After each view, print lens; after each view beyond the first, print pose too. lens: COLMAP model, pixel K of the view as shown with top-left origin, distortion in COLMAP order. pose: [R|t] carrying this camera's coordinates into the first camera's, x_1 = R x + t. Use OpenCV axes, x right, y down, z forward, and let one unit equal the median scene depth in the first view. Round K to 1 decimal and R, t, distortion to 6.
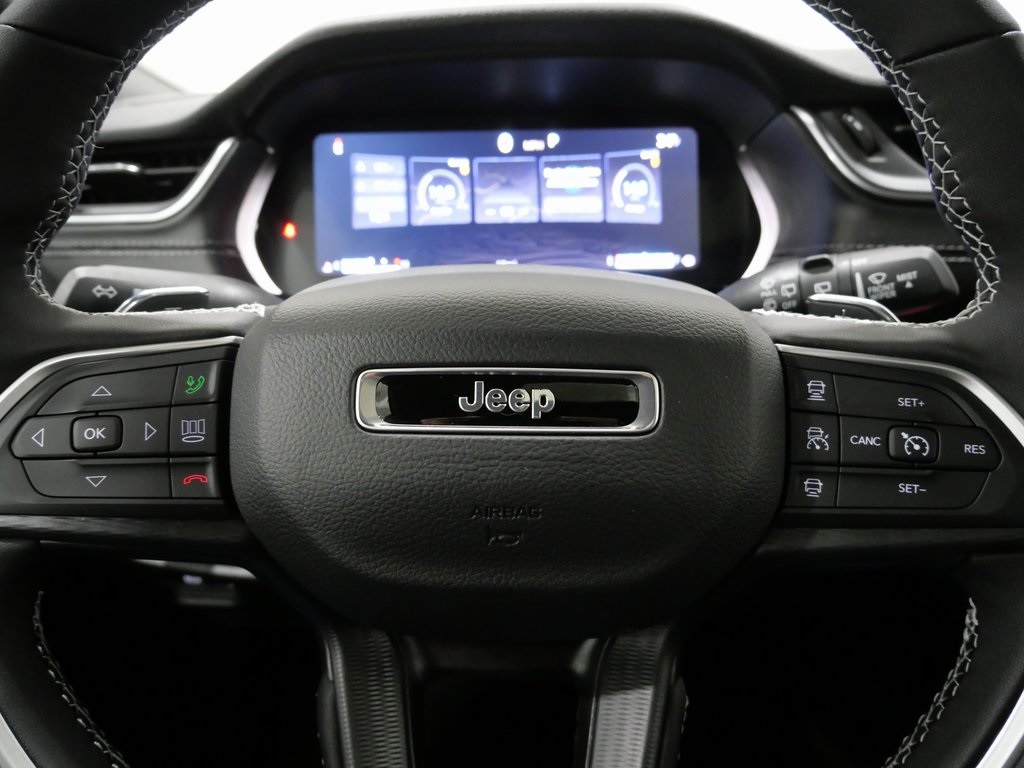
lens RADIAL K [[722.8, 0, 518.9], [0, 722.8, 383.4], [0, 0, 1]] dist [-0.041595, 0.014850]
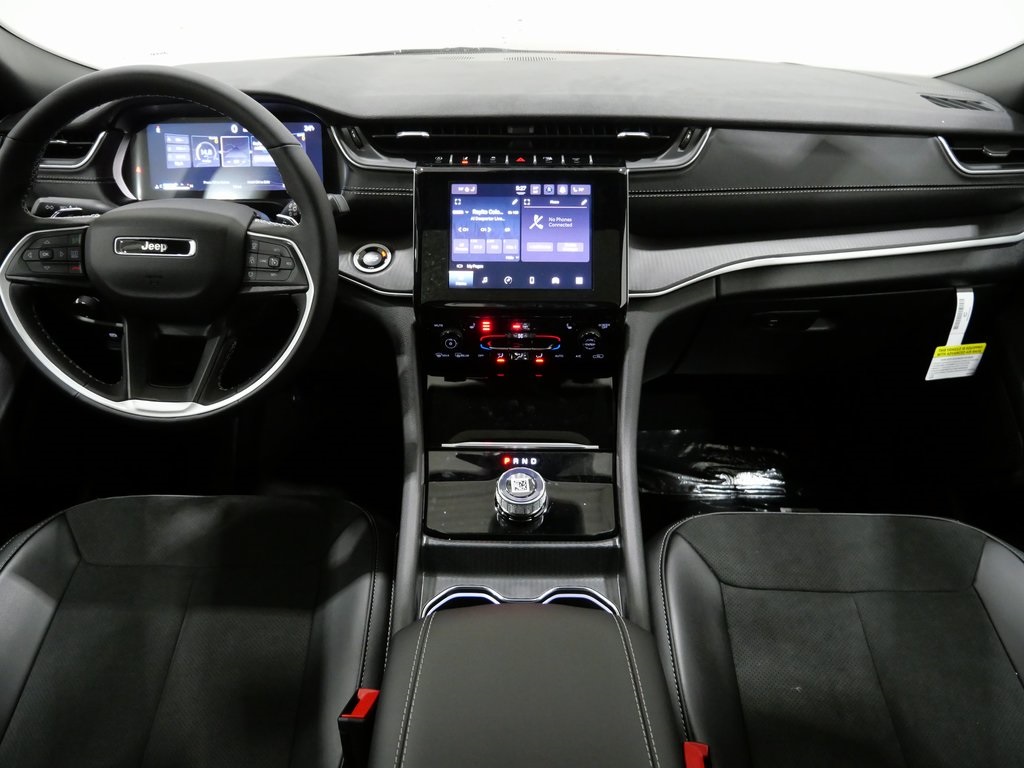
lens RADIAL K [[722.8, 0, 514.9], [0, 722.8, 384.5], [0, 0, 1]] dist [-0.041595, 0.014850]
pose [[0.999442, 0.028560, -0.017350, 0.888383], [-0.024677, 0.980872, 0.193084, -0.017146], [0.022532, -0.192548, 0.981029, -1.241441]]
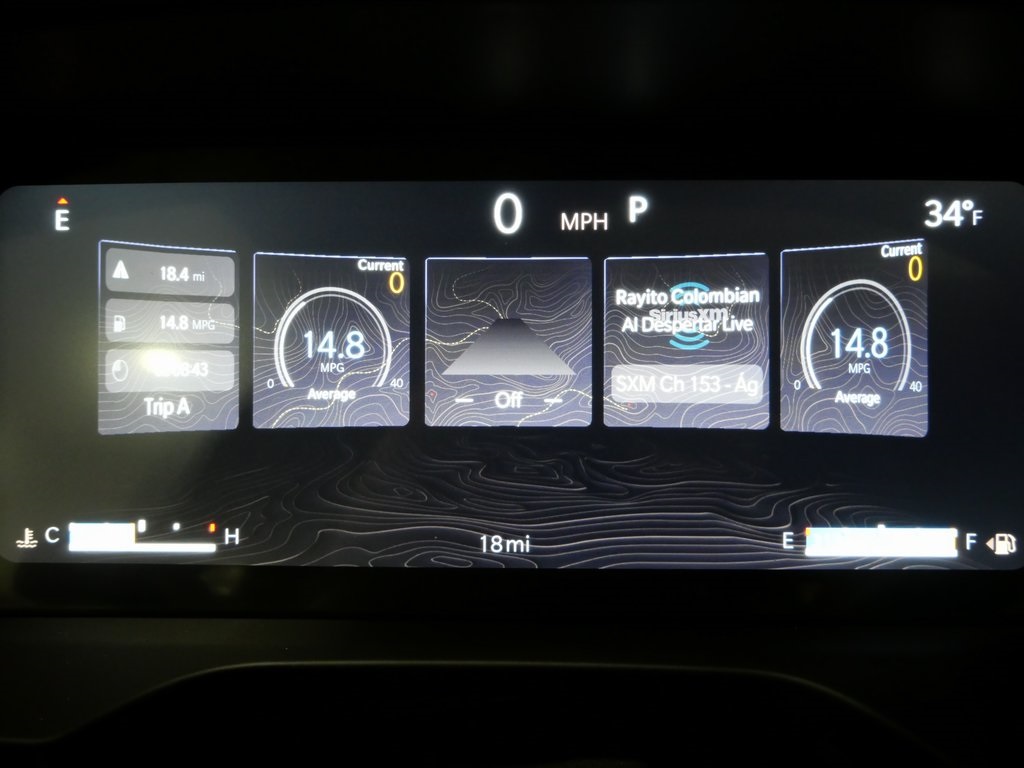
lens RADIAL K [[1025.0, 0, 512.3], [0, 1025.0, 382.2], [0, 0, 1]] dist [-0.012138, 0.000000]
pose [[0.999179, 0.020511, -0.034934, 0.003523], [-0.020771, 0.999759, -0.007071, -0.245564], [0.034780, 0.007791, 0.999365, 0.477849]]
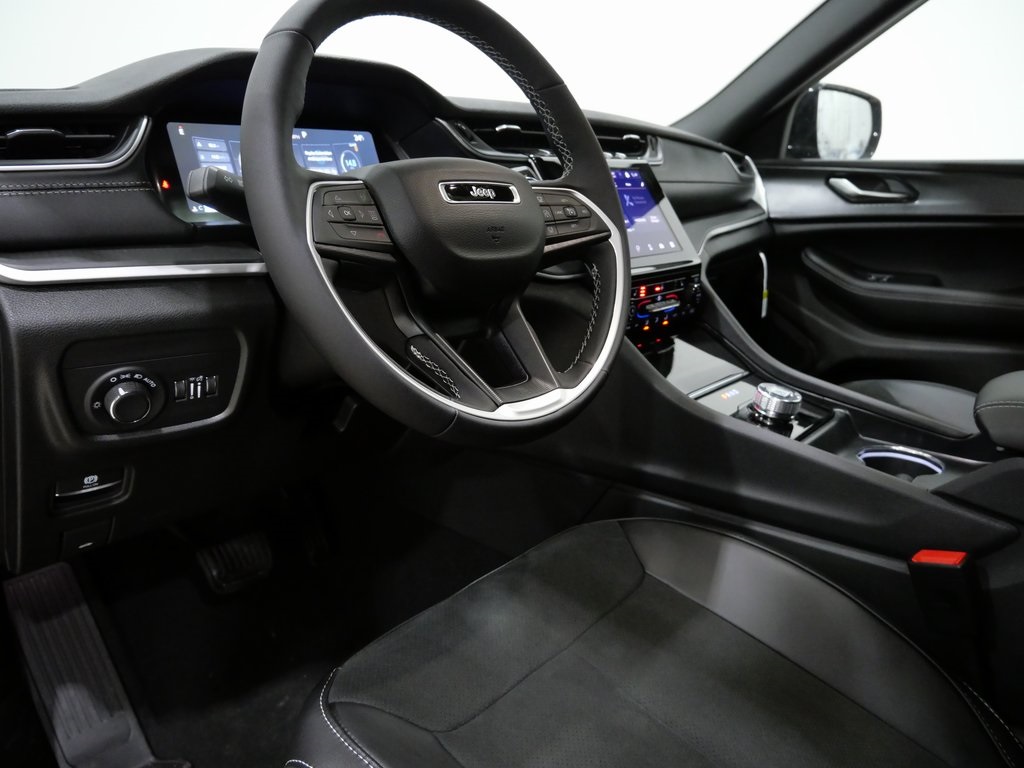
lens RADIAL K [[758.5, 0, 514.6], [0, 758.5, 383.0], [0, 0, 1]] dist [-0.061733, 0.001664]
pose [[0.654805, -0.178879, 0.734324, -1.028132], [0.266060, 0.963953, -0.002433, 0.359318], [-0.707419, 0.196967, 0.678794, -0.423302]]
